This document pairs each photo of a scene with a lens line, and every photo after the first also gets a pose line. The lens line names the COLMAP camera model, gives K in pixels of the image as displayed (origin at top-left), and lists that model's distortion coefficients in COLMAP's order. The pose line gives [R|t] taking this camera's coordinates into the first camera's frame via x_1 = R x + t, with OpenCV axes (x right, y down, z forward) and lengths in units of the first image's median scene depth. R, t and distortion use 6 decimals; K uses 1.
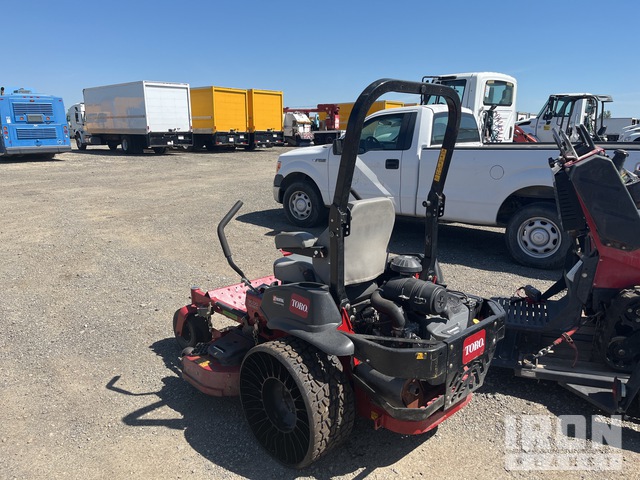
lens RADIAL K [[476.2, 0, 320.0], [0, 476.2, 240.0], [0, 0, 1]] dist [0.001063, -0.002800]
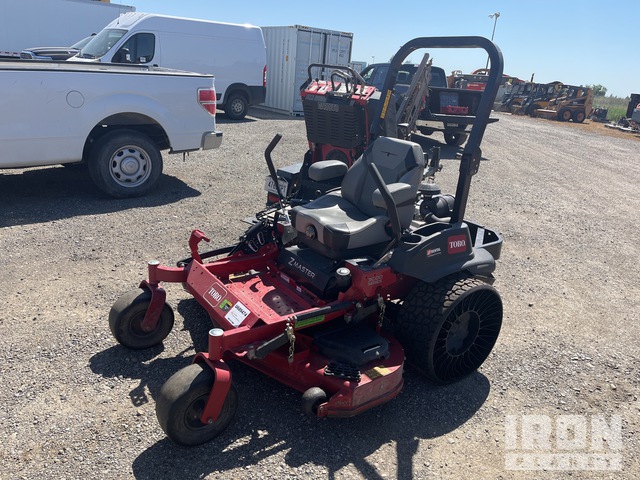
lens RADIAL K [[476.2, 0, 320.0], [0, 476.2, 240.0], [0, 0, 1]] dist [0.001063, -0.002800]
pose [[0.146283, -0.317097, 0.937044, -1.034864], [0.140720, 0.944271, 0.297575, -0.226073], [-0.979183, 0.088330, 0.182753, 1.021383]]
